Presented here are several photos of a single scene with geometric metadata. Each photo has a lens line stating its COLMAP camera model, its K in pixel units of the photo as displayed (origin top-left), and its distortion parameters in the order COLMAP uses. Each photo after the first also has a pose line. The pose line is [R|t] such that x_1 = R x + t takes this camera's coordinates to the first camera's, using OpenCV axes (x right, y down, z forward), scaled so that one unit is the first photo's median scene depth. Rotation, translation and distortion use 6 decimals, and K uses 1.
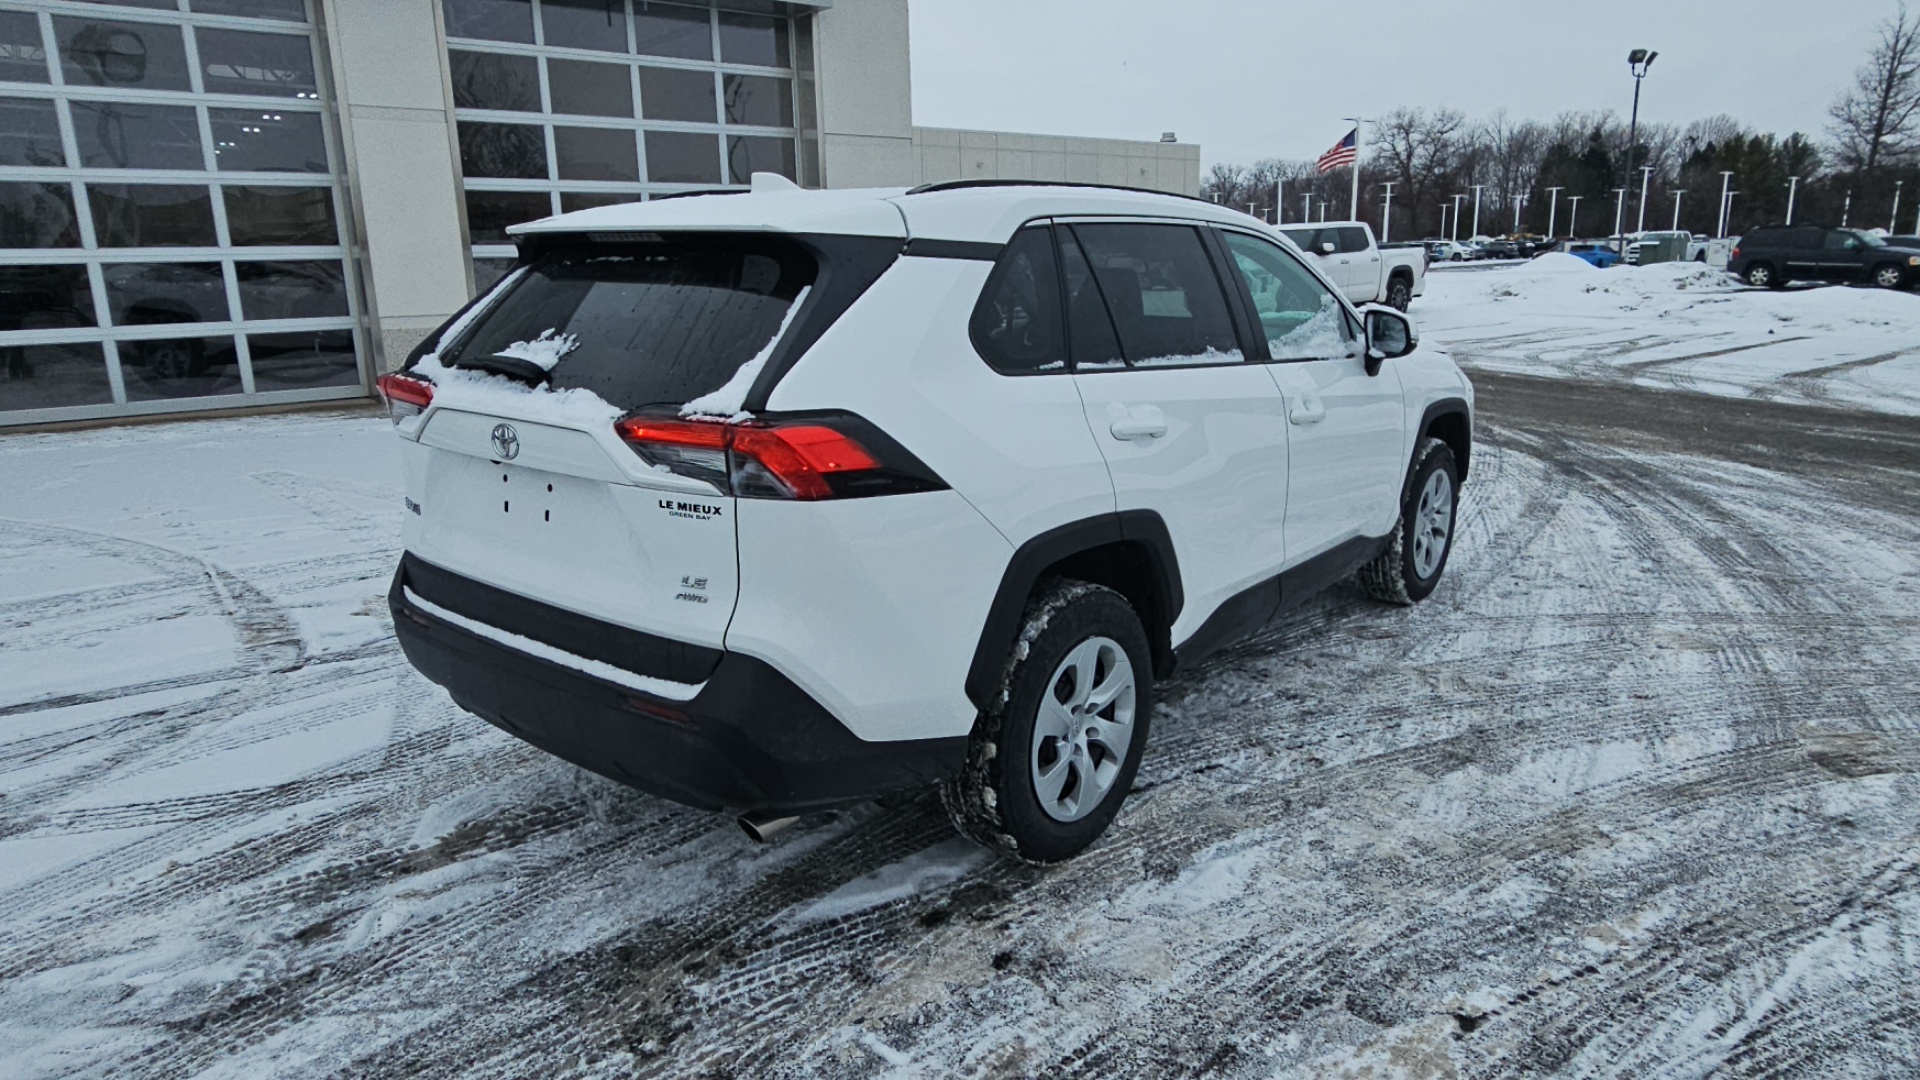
lens RADIAL K [[1172.1, 0, 981.3], [0, 1172.1, 557.0], [0, 0, 1]] dist [0.003971, -0.002823]
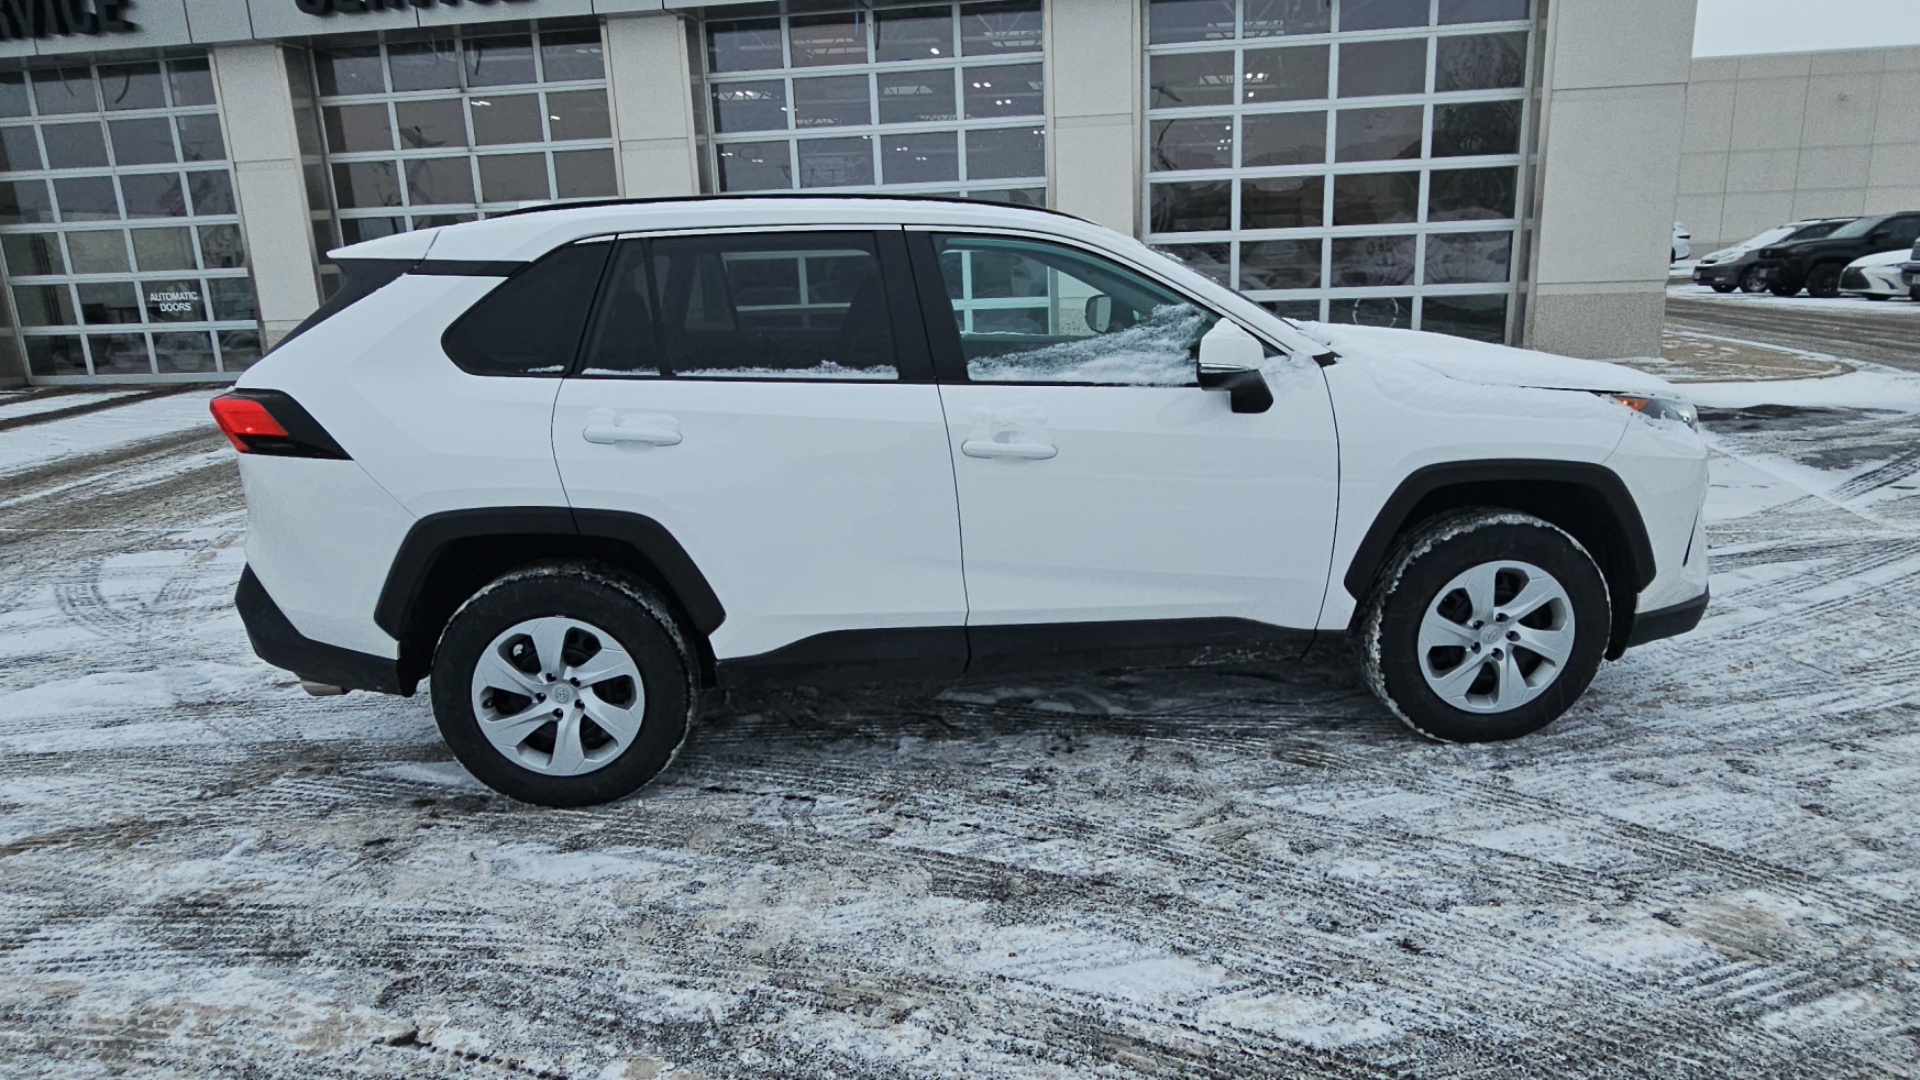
lens RADIAL K [[1172.1, 0, 981.8], [0, 1172.1, 560.9], [0, 0, 1]] dist [0.003971, -0.002823]
pose [[0.670796, 0.180240, -0.719407, 1.059236], [-0.162228, 0.982188, 0.094811, -0.141125], [0.723681, 0.053109, 0.688088, 0.483459]]
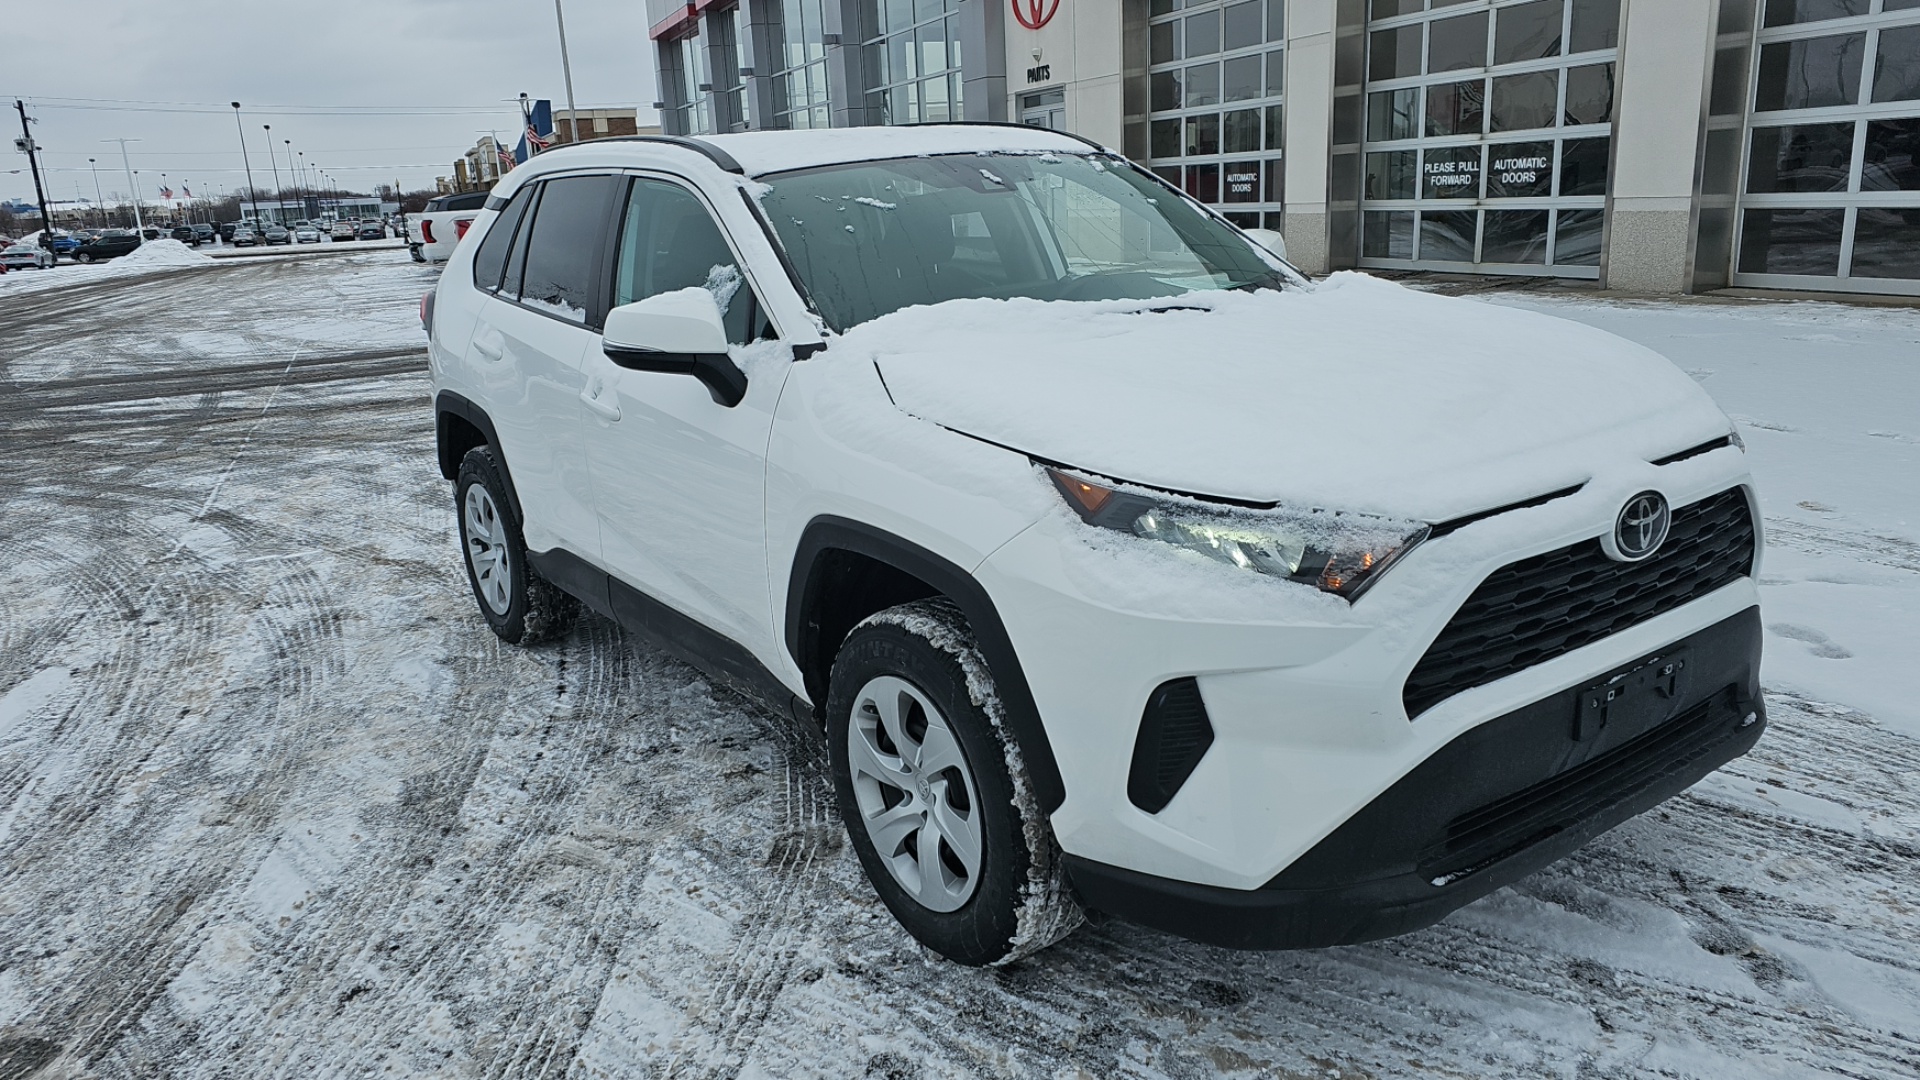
lens RADIAL K [[1375.0, 0, 948.0], [0, 1375.0, 534.2], [0, 0, 1]] dist [0.071312, -0.063142]
pose [[-0.292817, 0.267982, -0.917847, 1.345028], [-0.182924, 0.926492, 0.328863, -0.479411], [0.938508, 0.264193, -0.222273, 1.751574]]
